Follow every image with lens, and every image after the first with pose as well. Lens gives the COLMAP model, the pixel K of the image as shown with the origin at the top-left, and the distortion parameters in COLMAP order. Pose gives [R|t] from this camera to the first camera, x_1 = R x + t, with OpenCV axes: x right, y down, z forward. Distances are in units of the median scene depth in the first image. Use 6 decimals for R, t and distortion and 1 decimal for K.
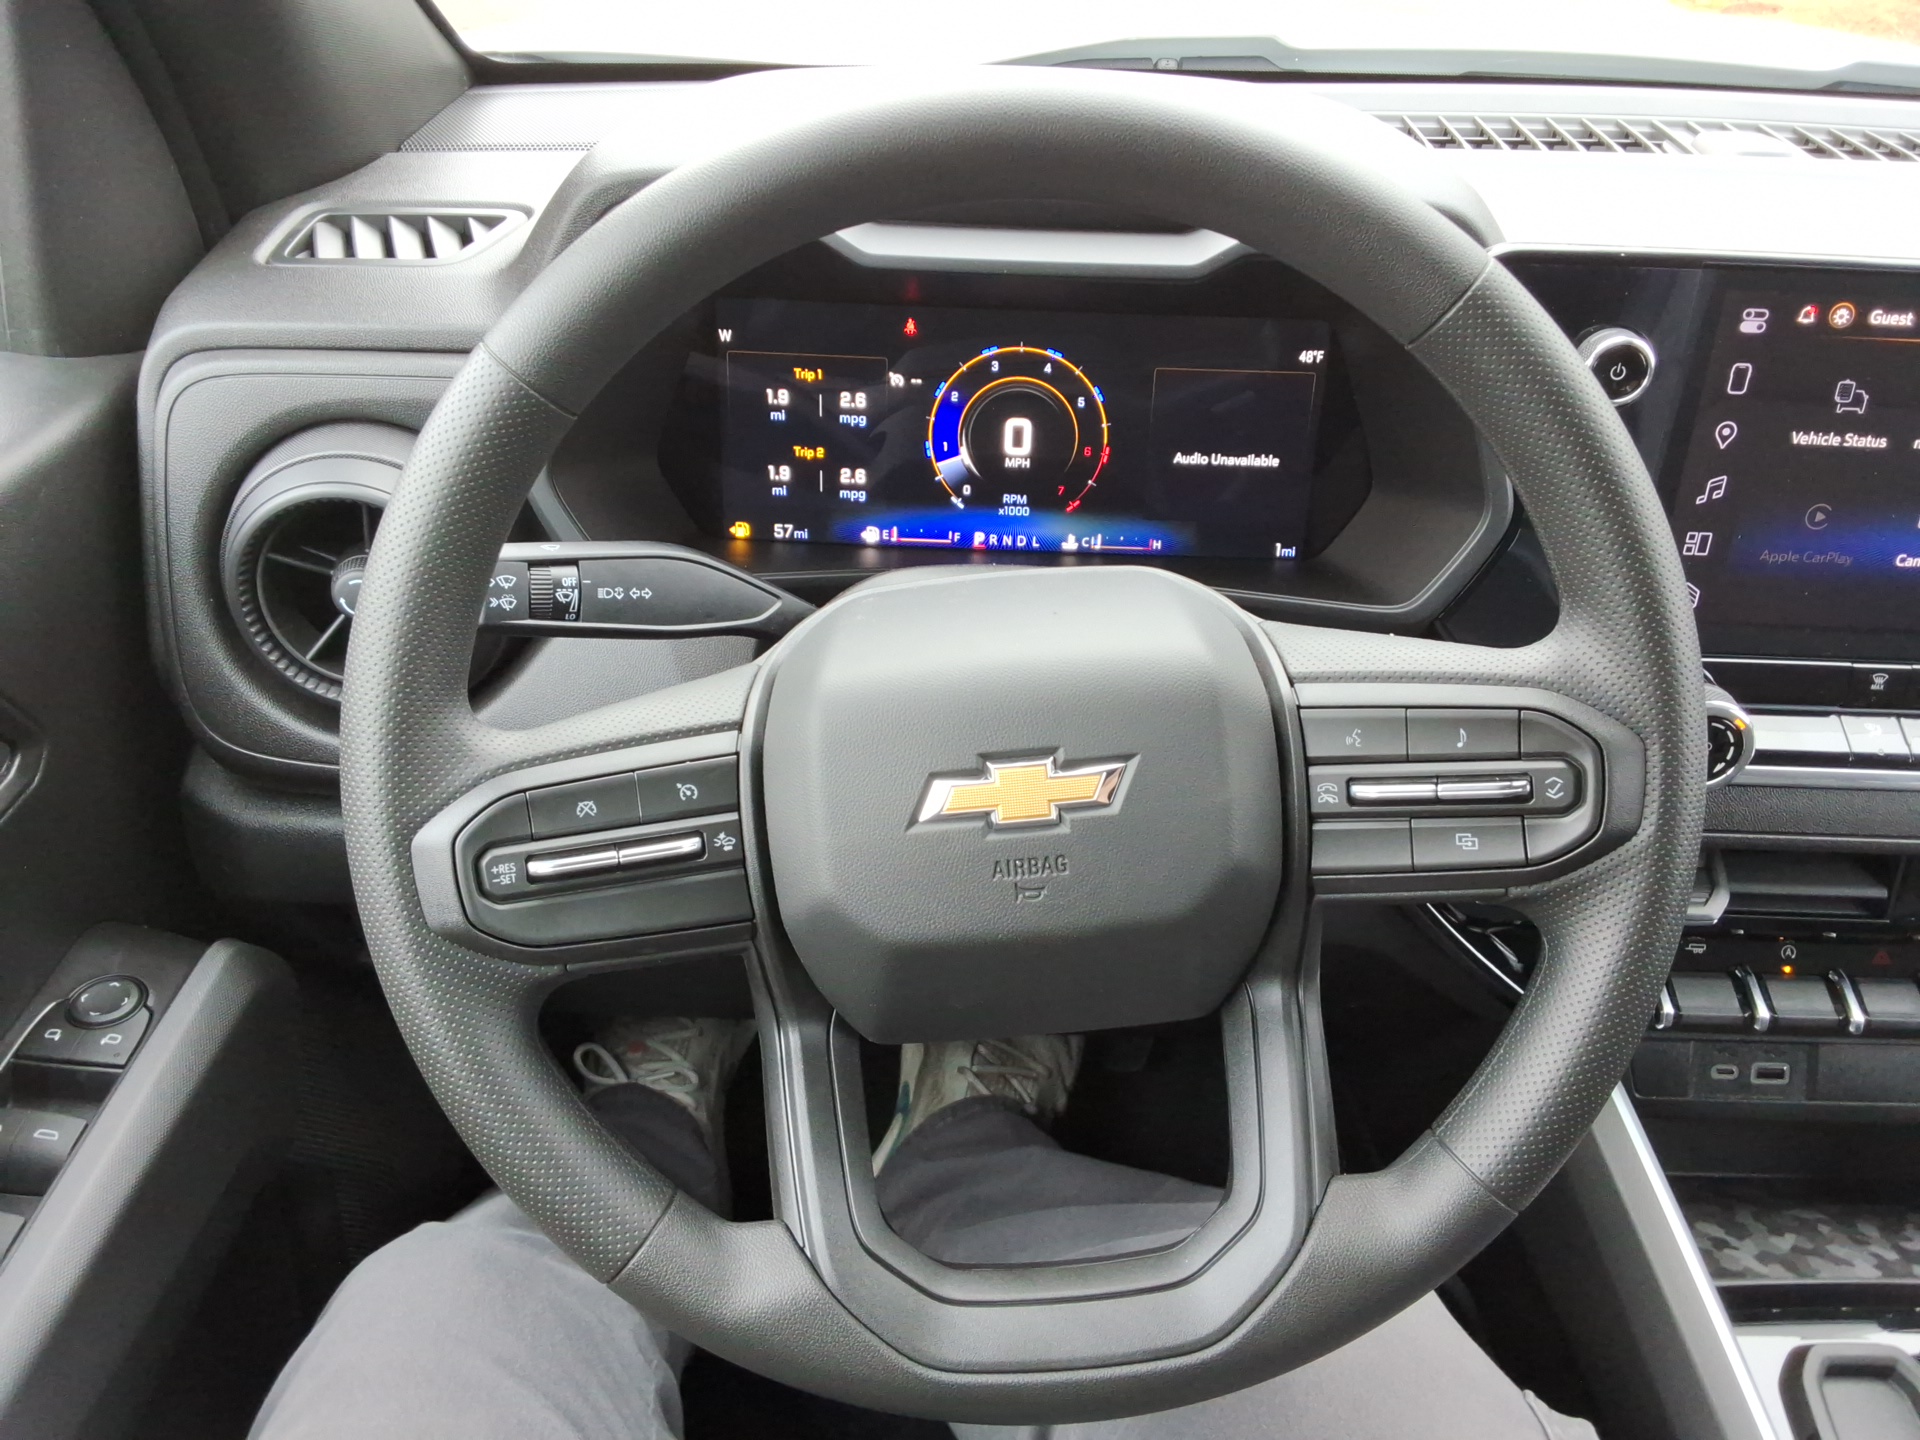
lens RADIAL K [[1554.8, 0, 968.2], [0, 1554.8, 687.8], [0, 0, 1]] dist [0.122804, -0.187914]
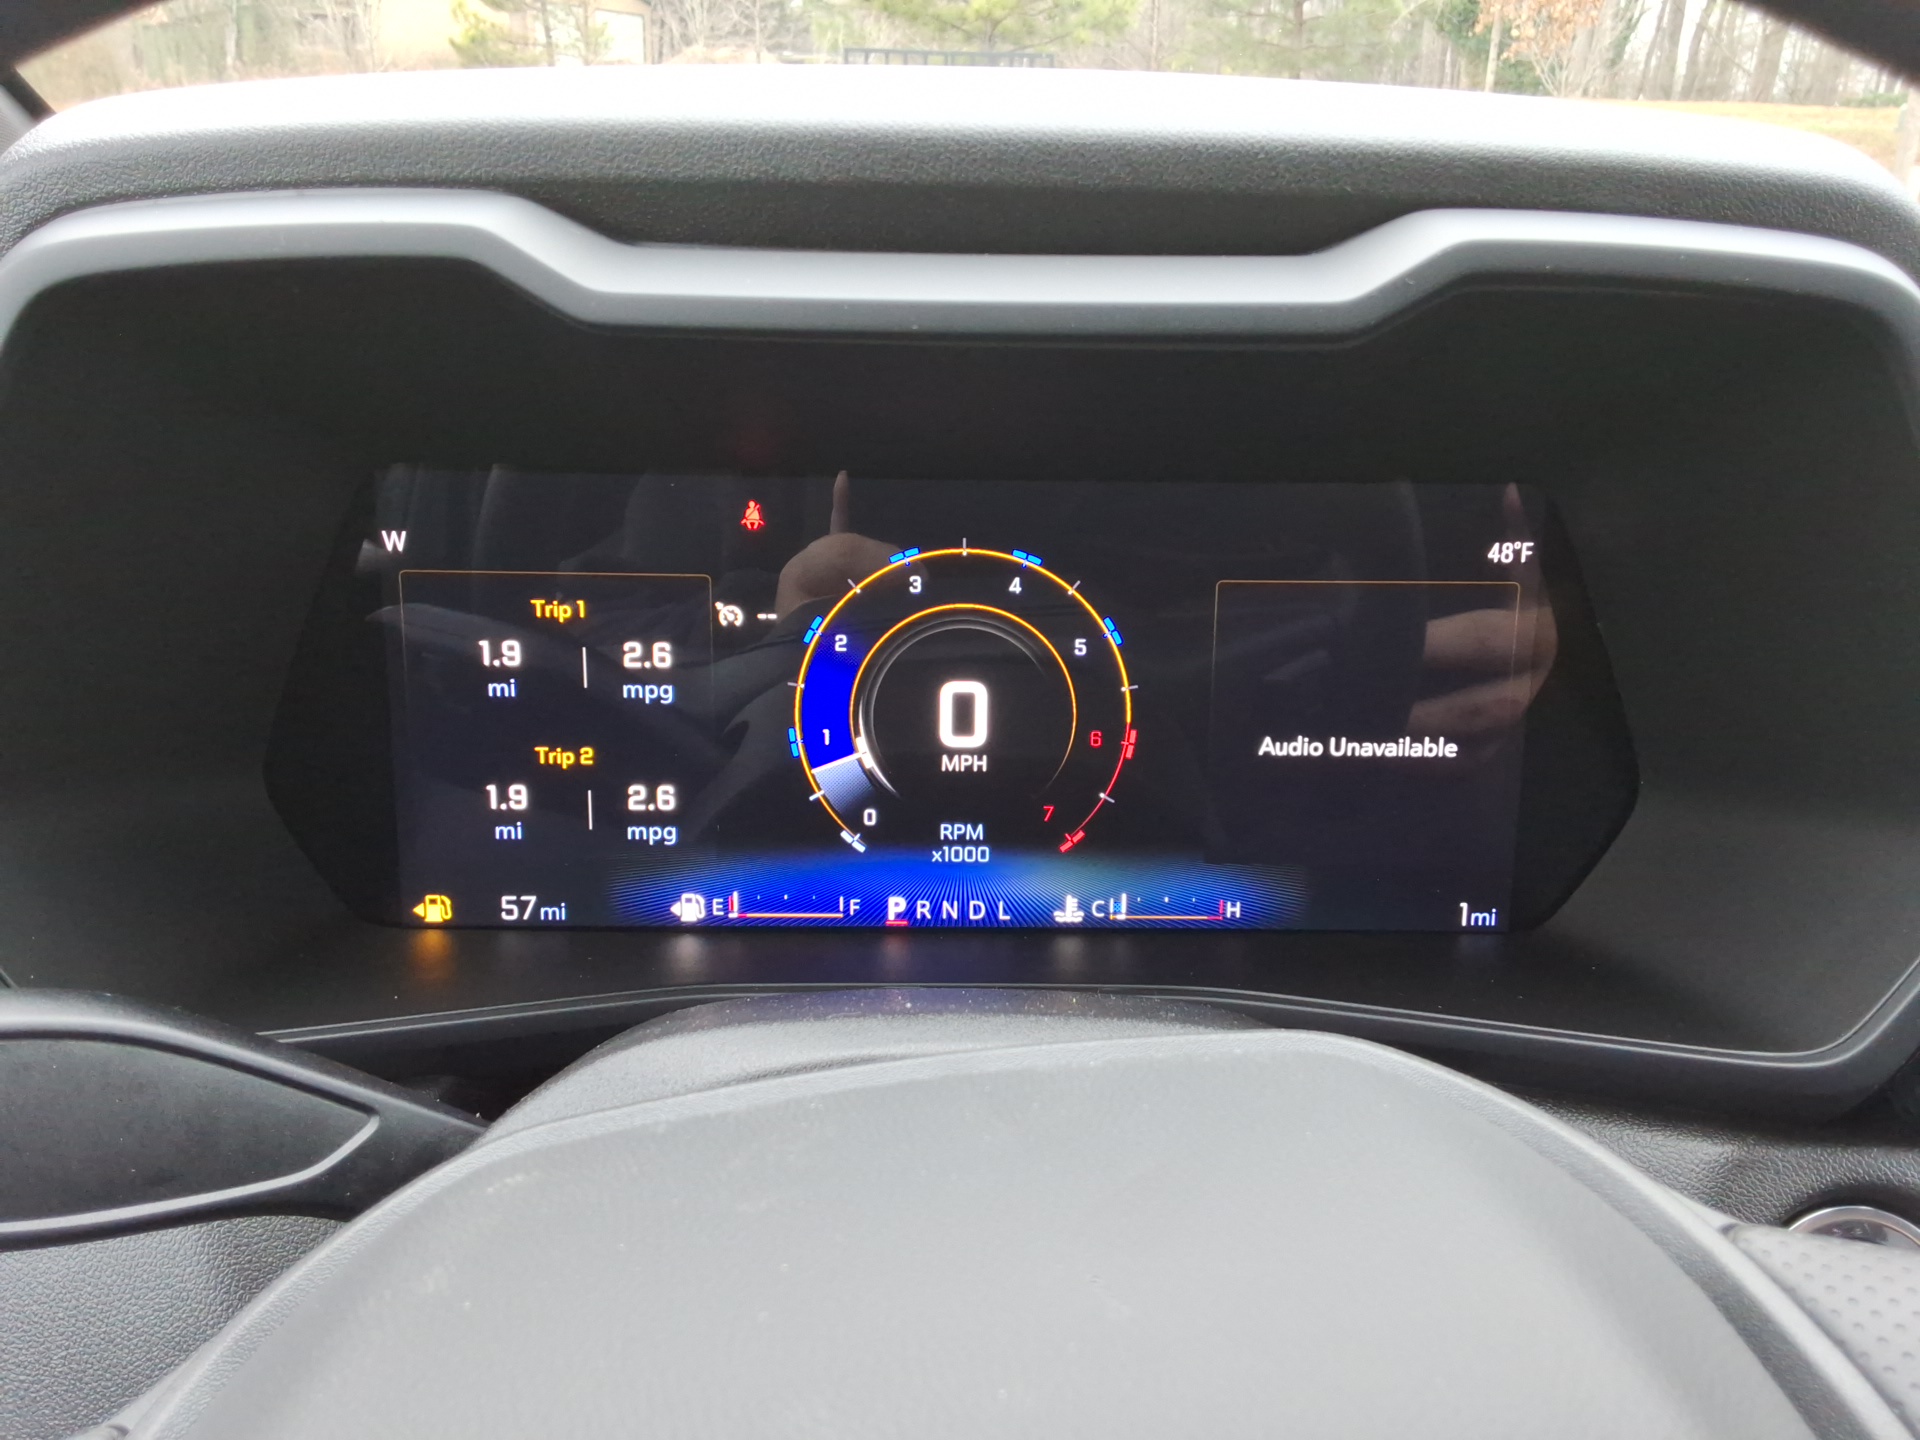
lens RADIAL K [[1580.3, 0, 968.4], [0, 1580.3, 676.9], [0, 0, 1]] dist [0.099870, -0.193695]
pose [[0.999169, -0.027586, 0.029997, 0.018172], [0.032967, 0.979847, -0.197009, -0.069334], [-0.023958, 0.197834, 0.979943, 0.482995]]
